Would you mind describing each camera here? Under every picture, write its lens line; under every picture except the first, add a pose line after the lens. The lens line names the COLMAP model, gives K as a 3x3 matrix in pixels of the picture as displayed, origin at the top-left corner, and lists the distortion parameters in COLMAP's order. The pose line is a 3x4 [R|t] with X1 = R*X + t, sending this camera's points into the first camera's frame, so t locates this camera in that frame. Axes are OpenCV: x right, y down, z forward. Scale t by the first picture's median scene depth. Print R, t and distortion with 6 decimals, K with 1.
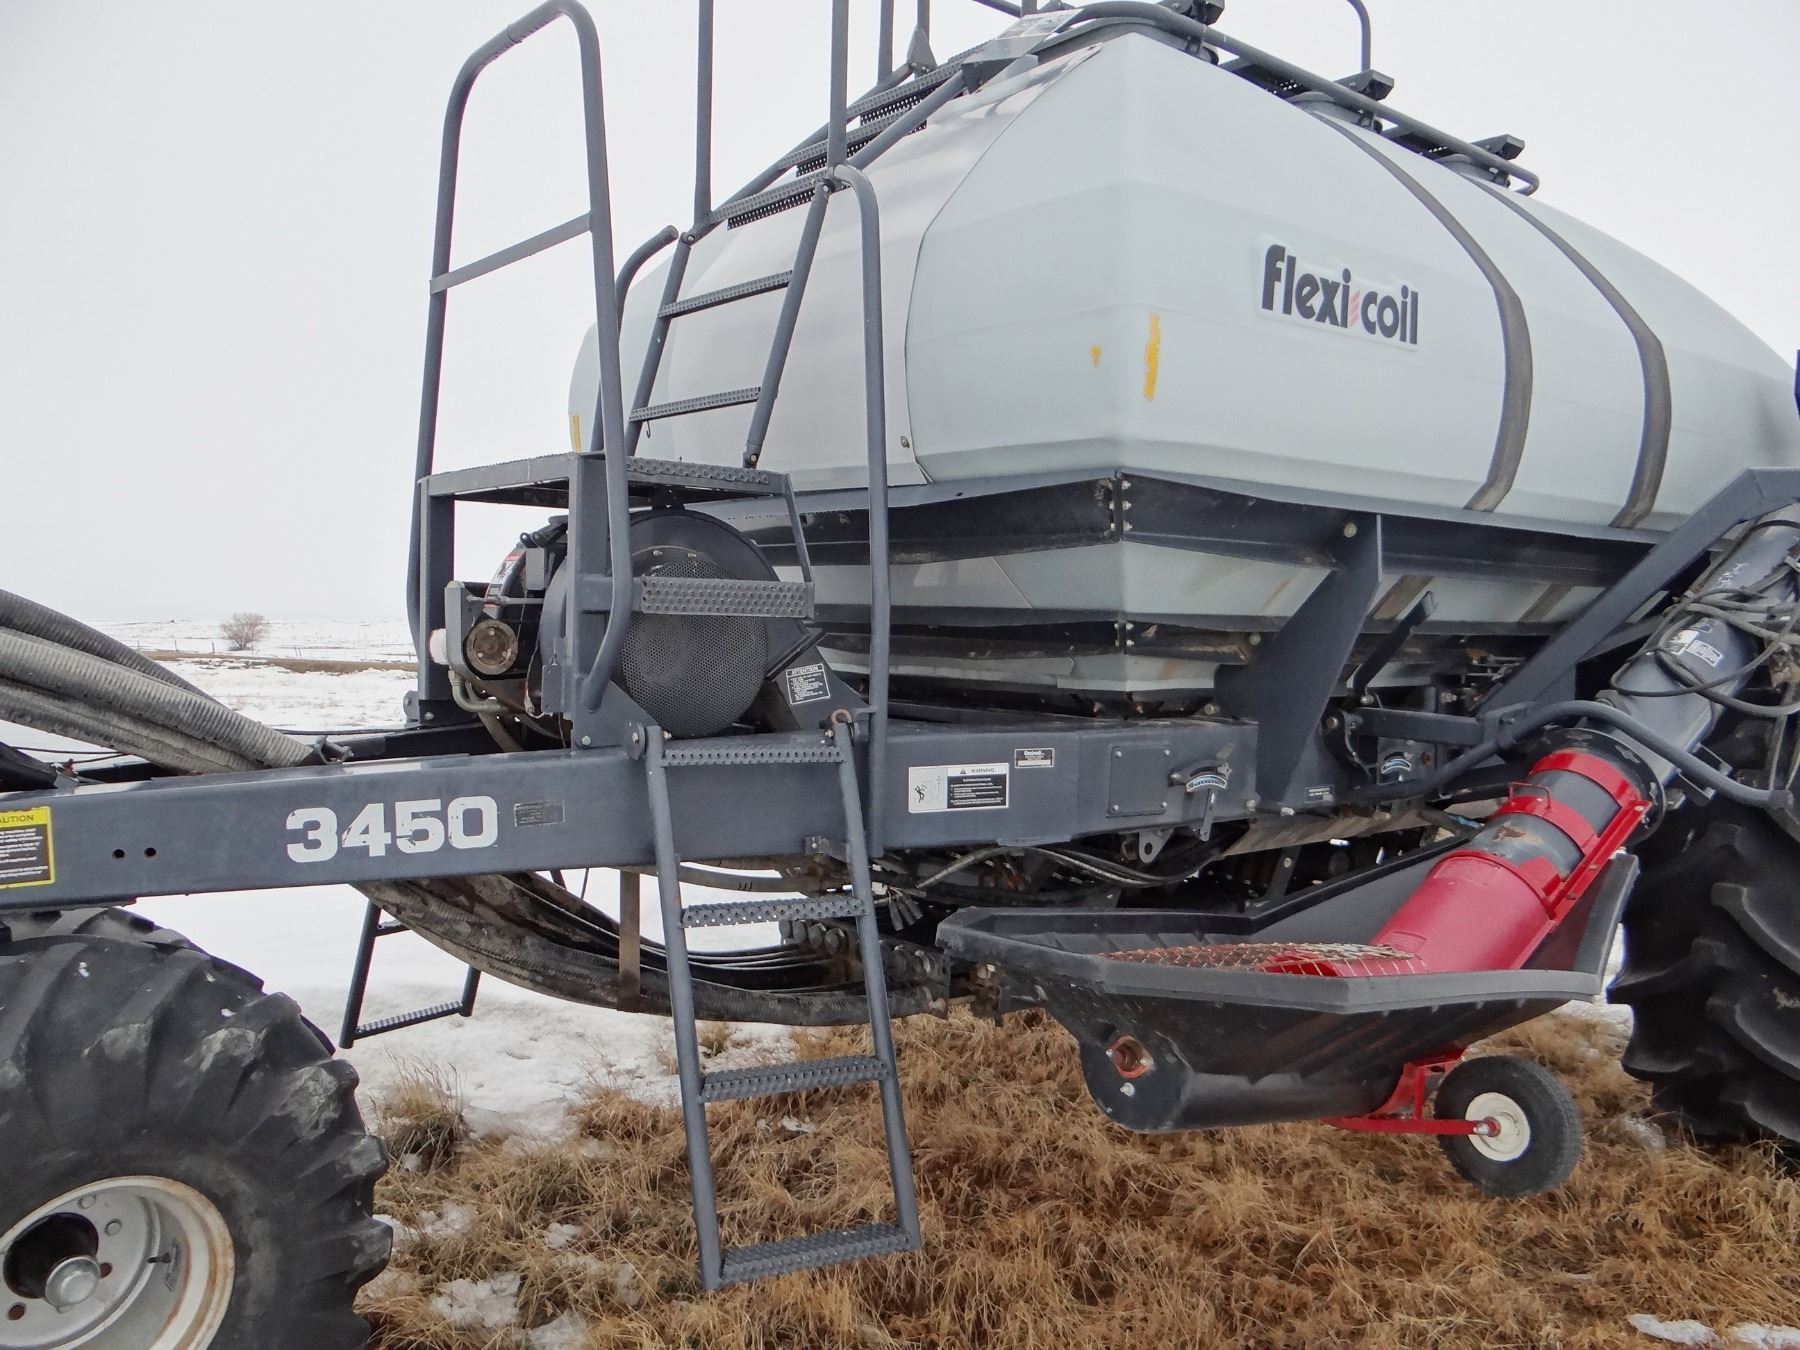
lens RADIAL K [[1428.4, 0, 896.2], [0, 1428.4, 662.6], [0, 0, 1]] dist [0.004011, -0.012603]
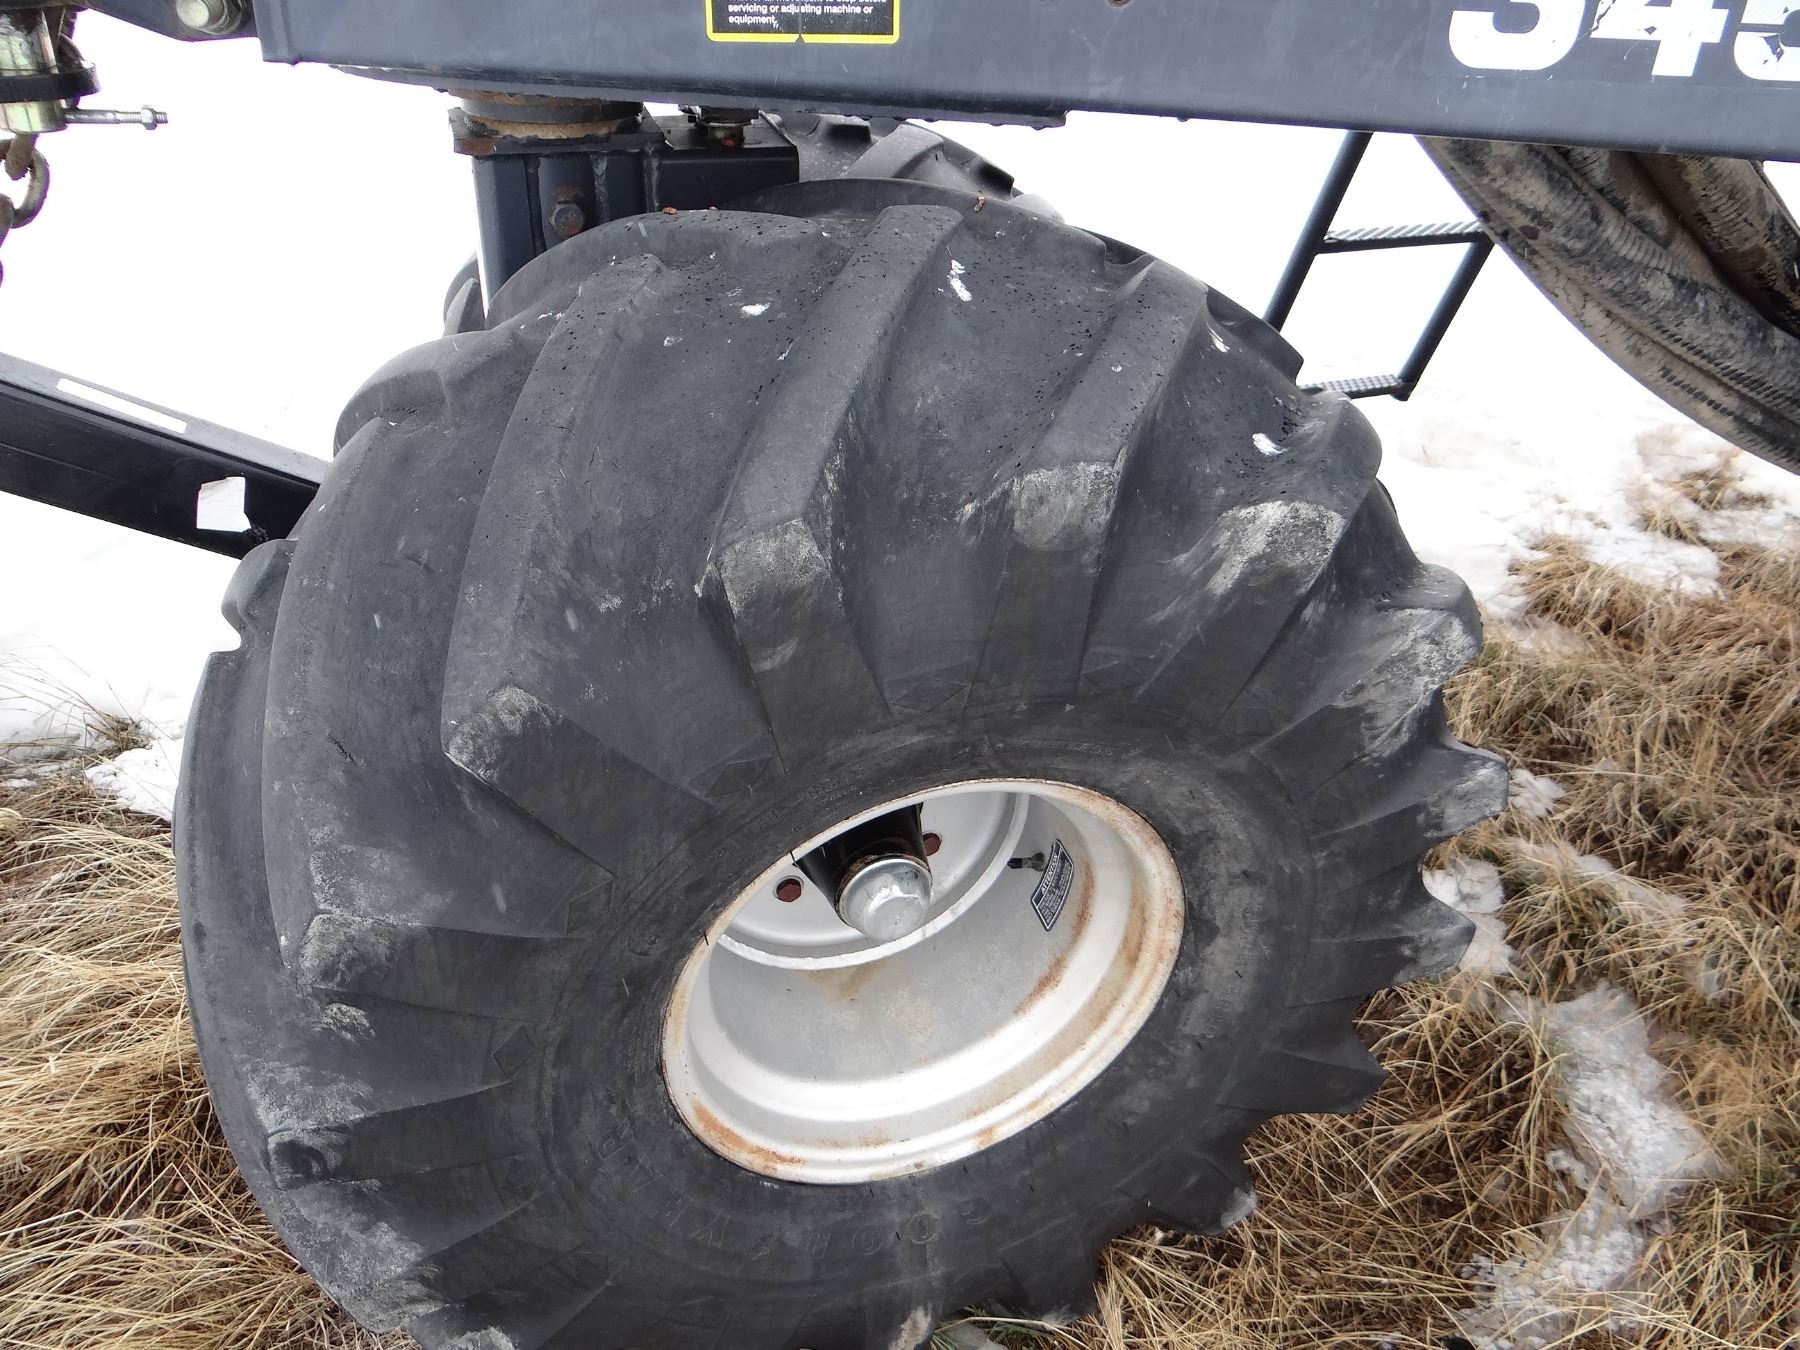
lens RADIAL K [[1428.4, 0, 896.2], [0, 1428.4, 662.6], [0, 0, 1]] dist [0.004011, -0.012603]
pose [[0.882773, 0.269334, -0.384930, -0.385994], [-0.063978, 0.880635, 0.469455, 0.117779], [0.465423, -0.389796, 0.794633, 0.608075]]
